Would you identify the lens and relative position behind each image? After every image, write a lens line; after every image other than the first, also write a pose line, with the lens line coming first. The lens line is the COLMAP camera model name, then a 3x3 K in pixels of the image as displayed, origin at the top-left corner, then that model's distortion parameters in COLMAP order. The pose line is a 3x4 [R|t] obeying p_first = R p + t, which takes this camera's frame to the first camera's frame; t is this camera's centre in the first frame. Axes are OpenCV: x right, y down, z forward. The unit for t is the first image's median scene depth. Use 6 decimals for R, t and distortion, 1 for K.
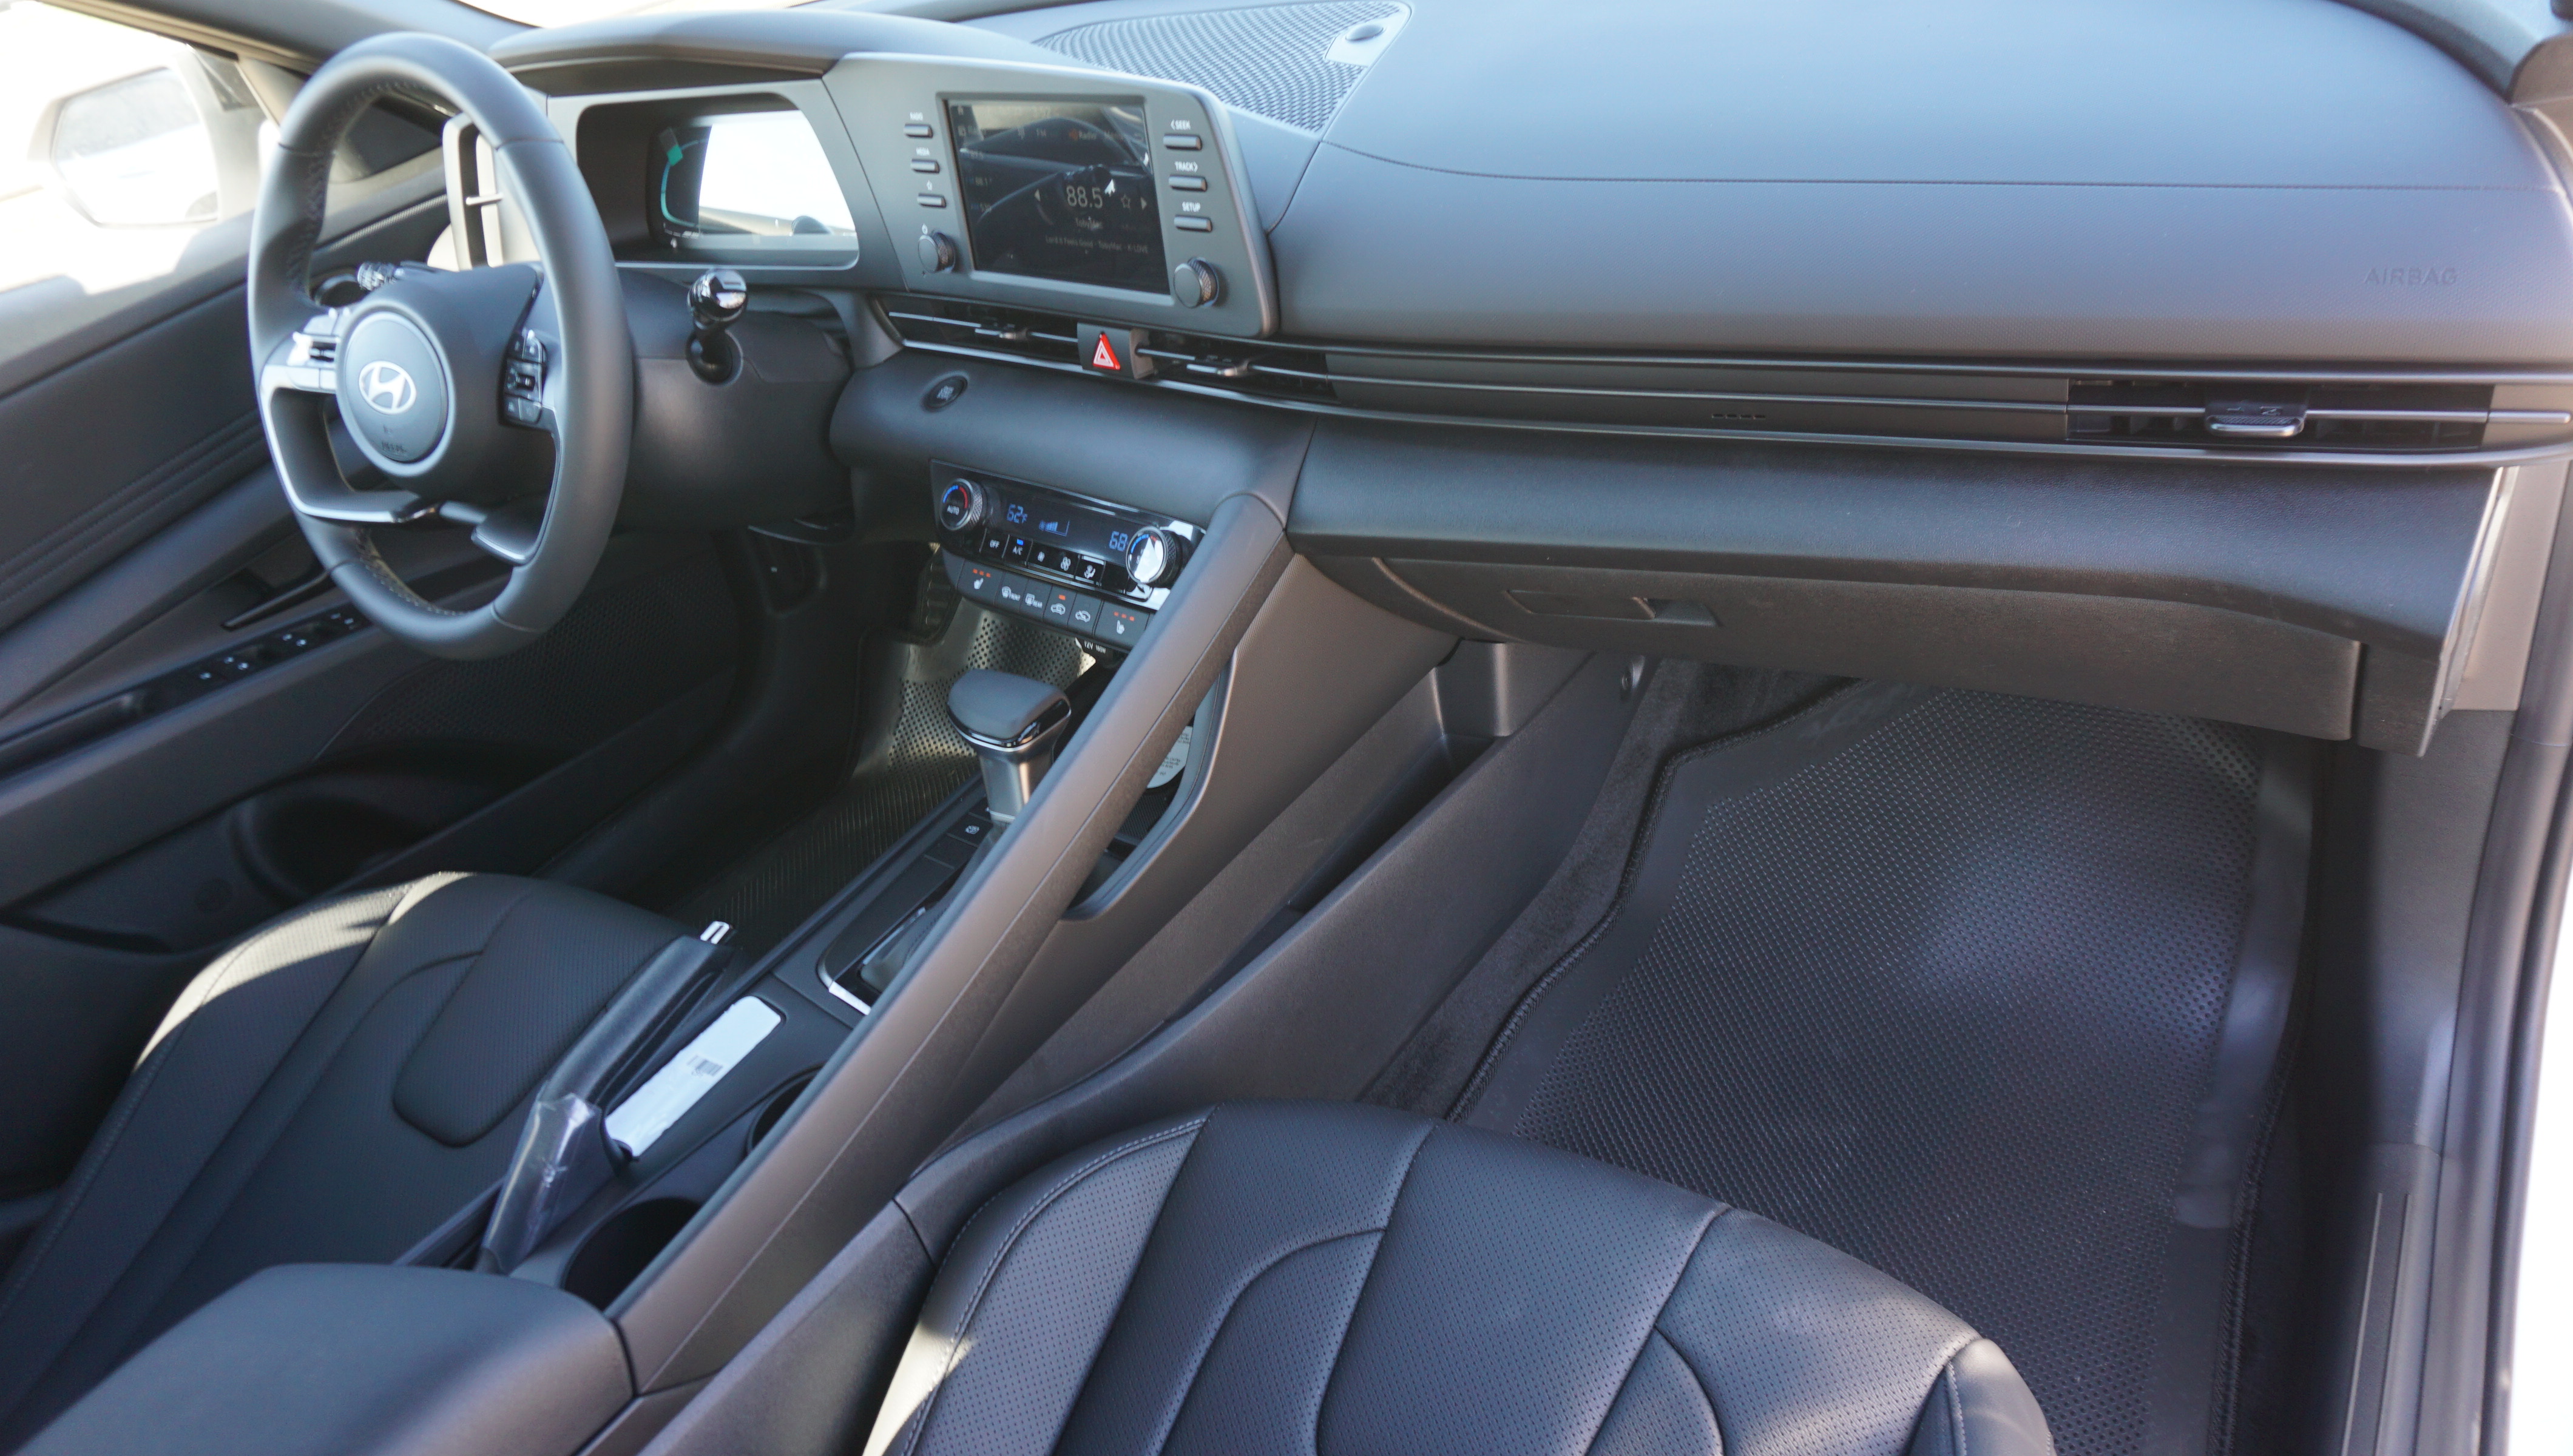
lens RADIAL K [[1728.0, 0, 1295.4], [0, 1728.0, 733.6], [0, 0, 1]] dist [-0.050366, 0.038374]
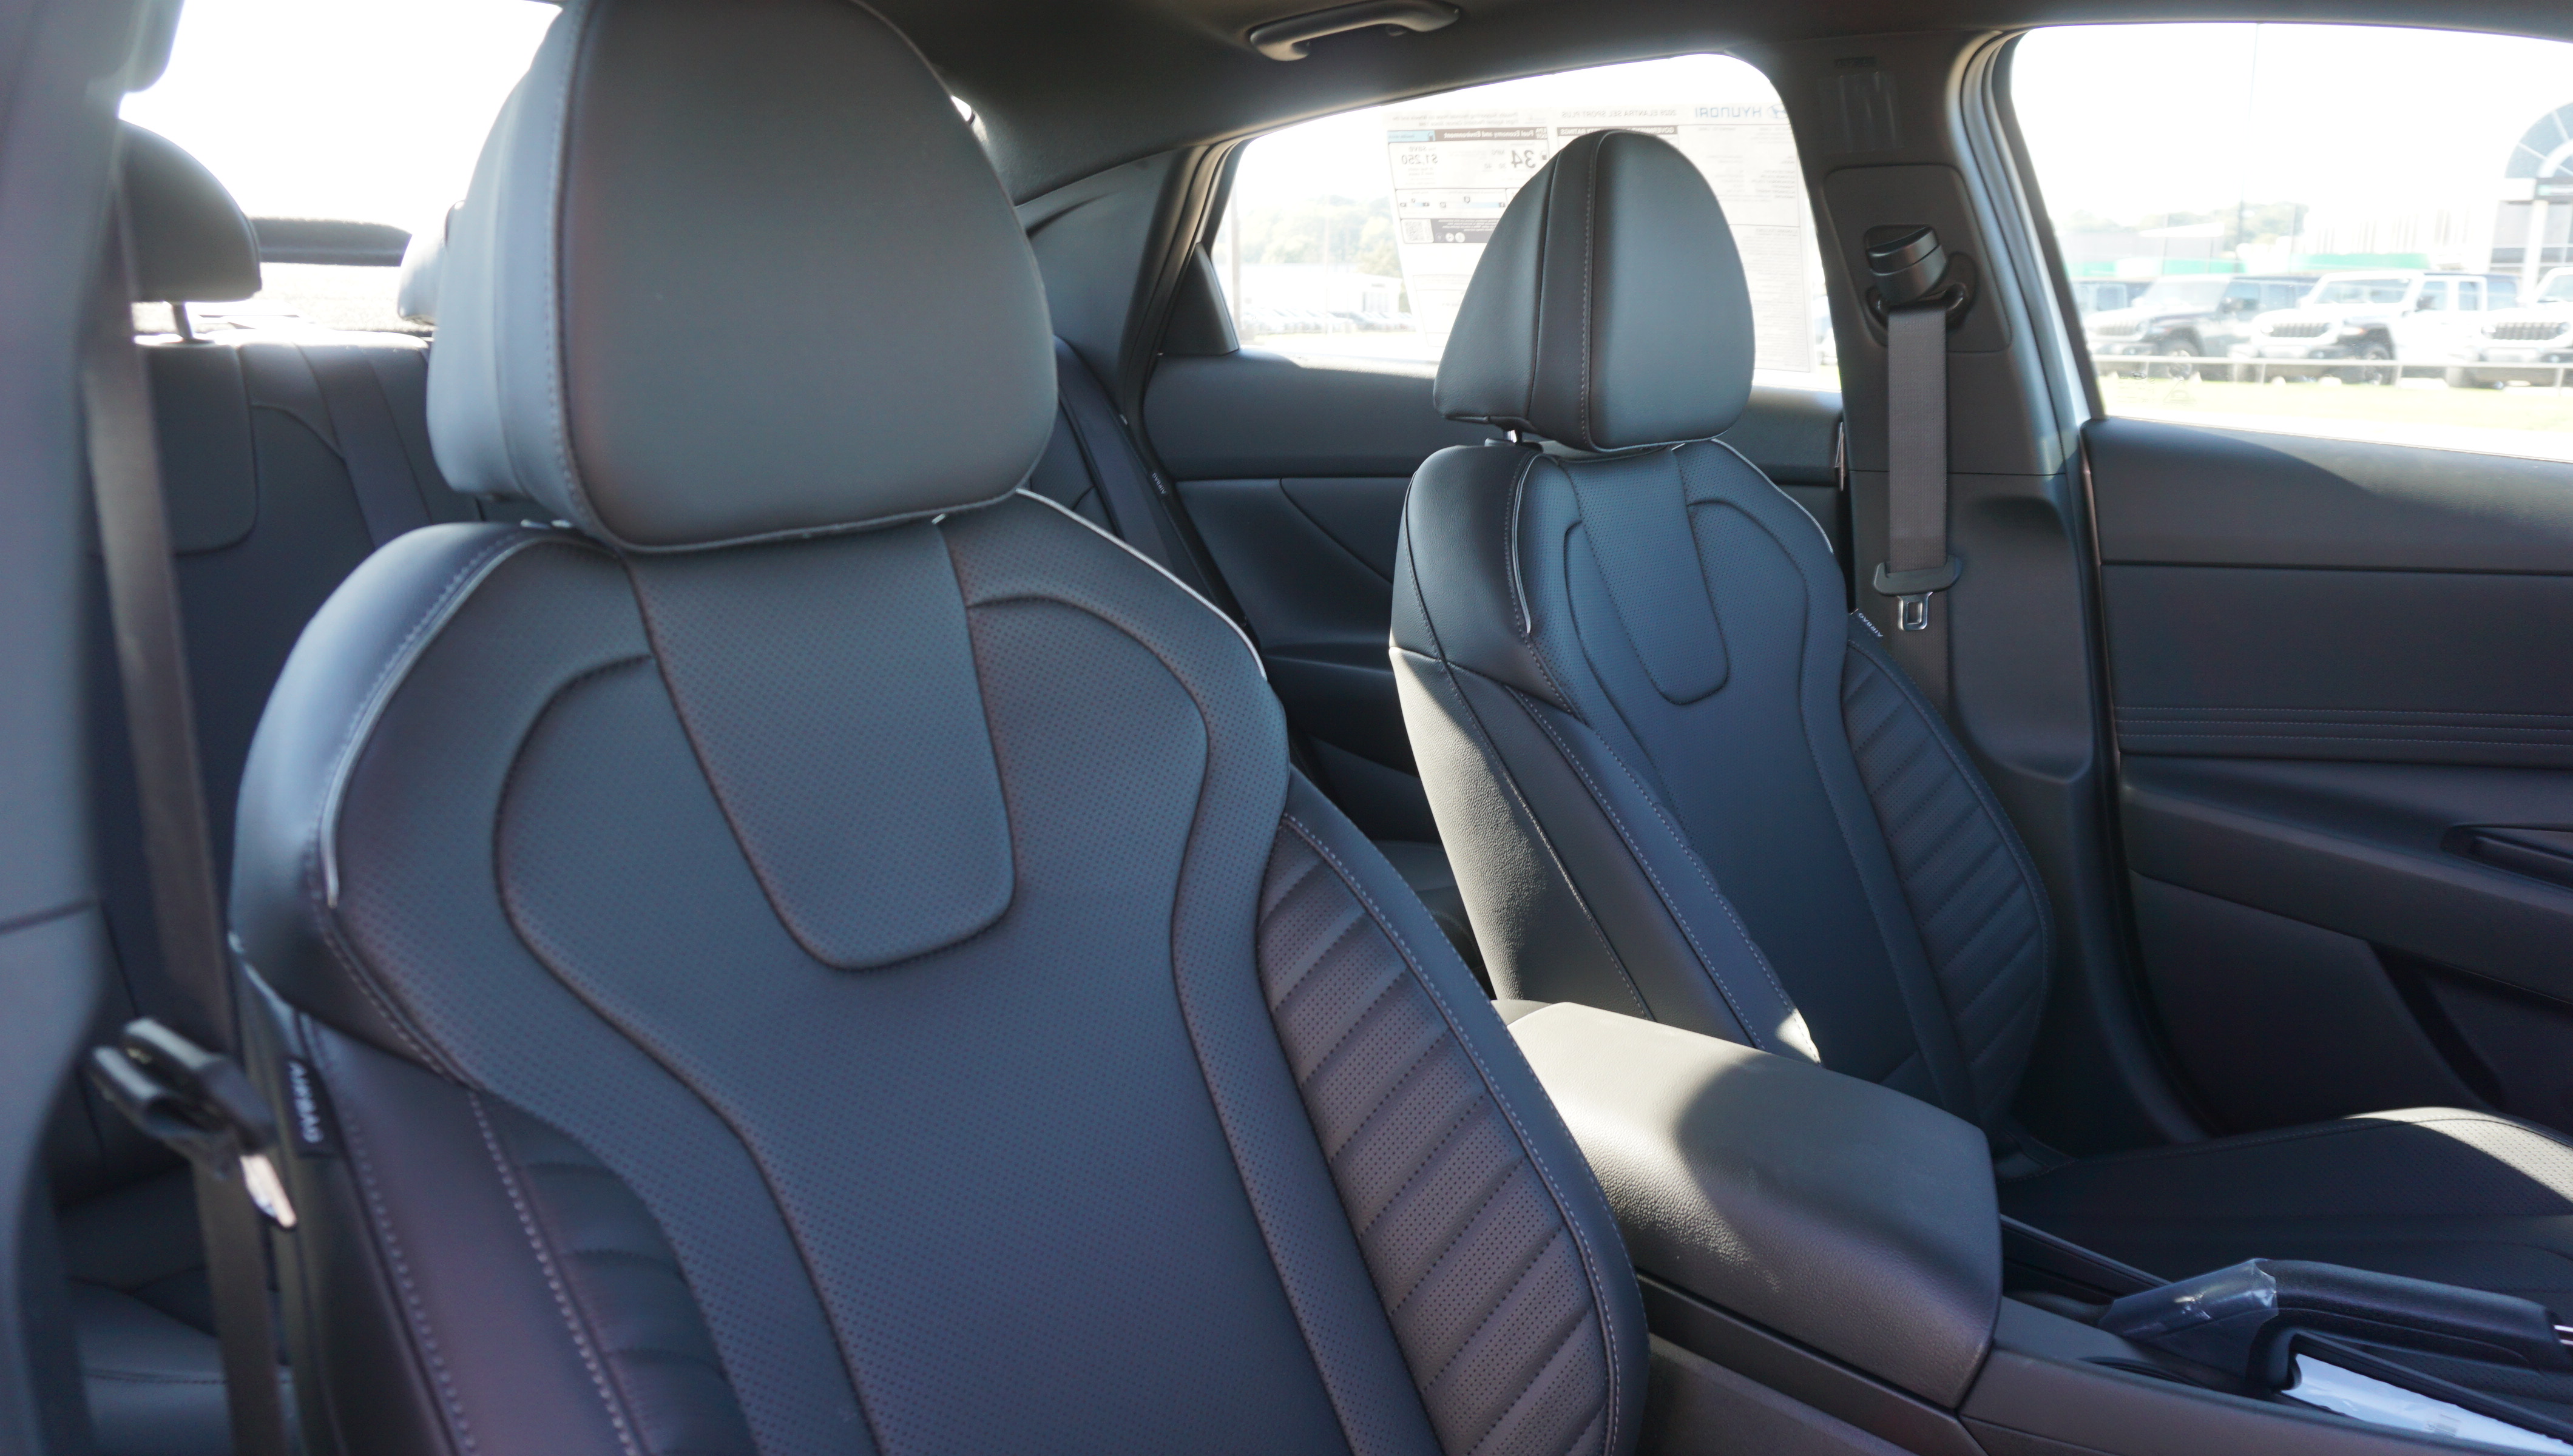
lens RADIAL K [[1728.0, 0, 1295.4], [0, 1728.0, 733.6], [0, 0, 1]] dist [-0.050366, 0.038374]
pose [[-0.138686, 0.408323, -0.902241, 0.313711], [-0.519700, 0.745514, 0.417278, -0.102696], [0.843017, 0.526765, 0.108813, 0.239417]]
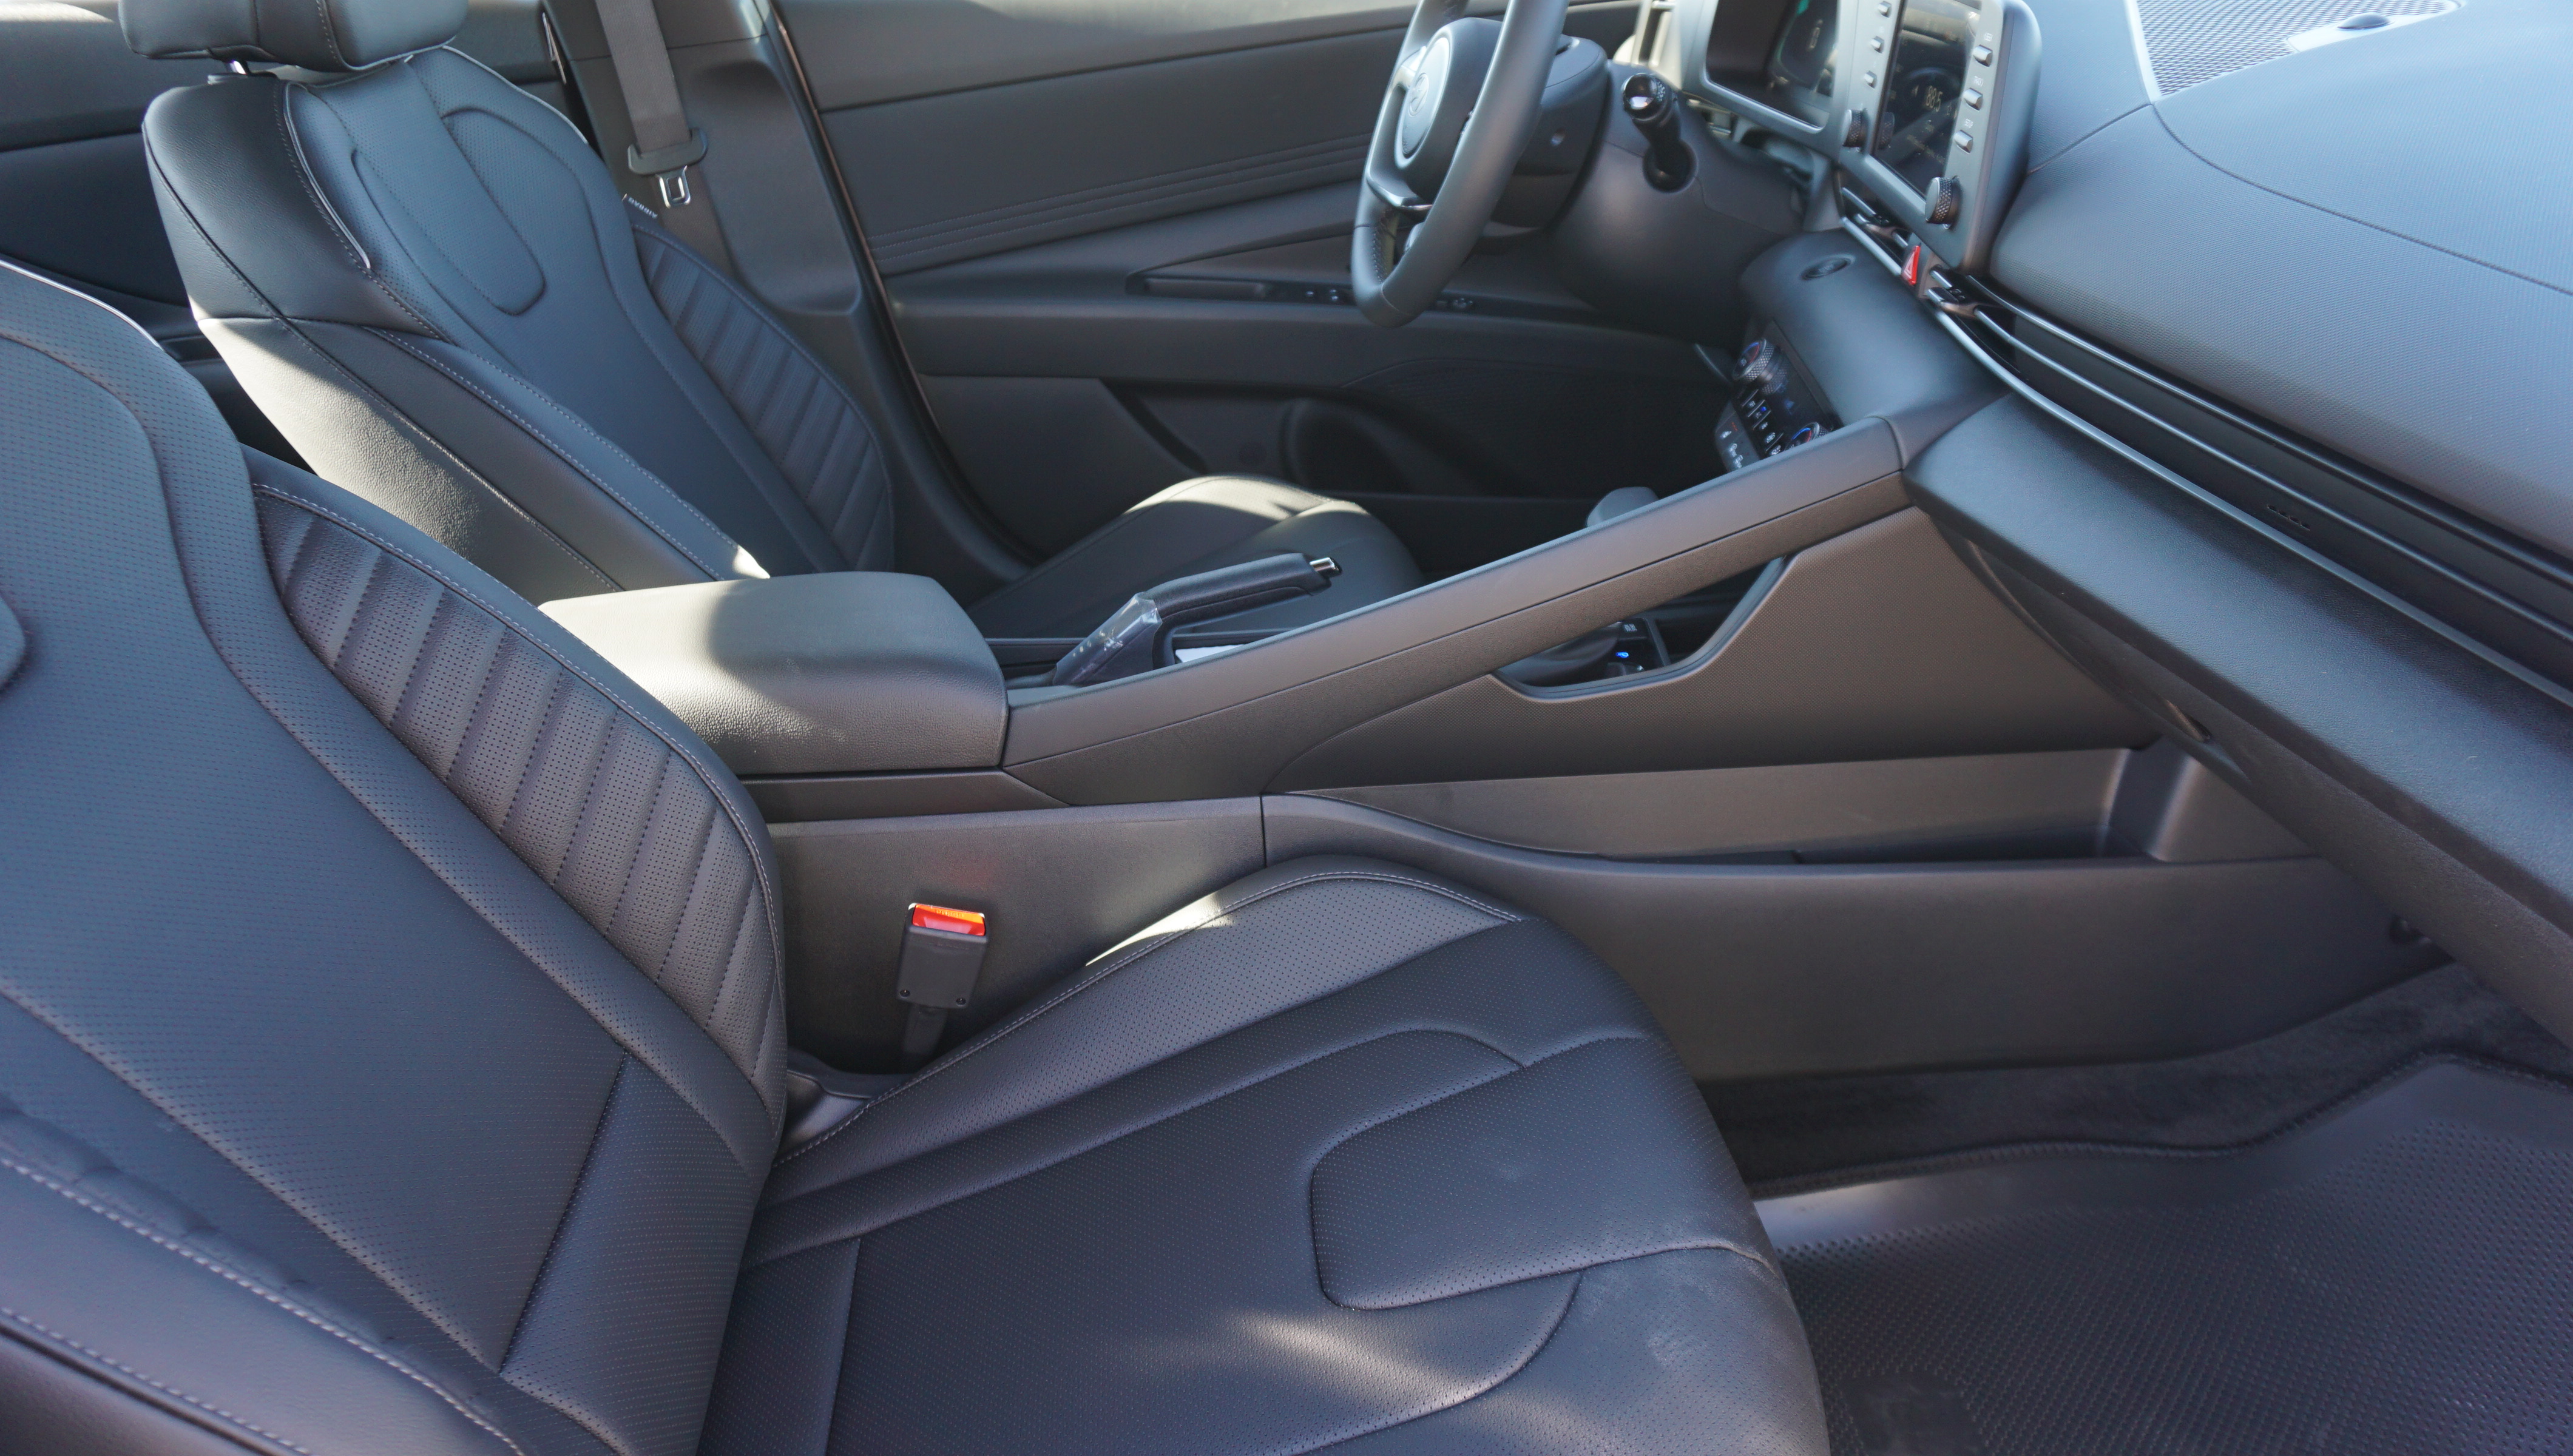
lens RADIAL K [[1728.0, 0, 1295.4], [0, 1728.0, 733.6], [0, 0, 1]] dist [-0.050366, 0.038374]
pose [[0.594526, 0.499215, -0.630336, 0.443612], [-0.479681, 0.849352, 0.220242, -0.039868], [0.645326, 0.171420, 0.744426, 0.083509]]
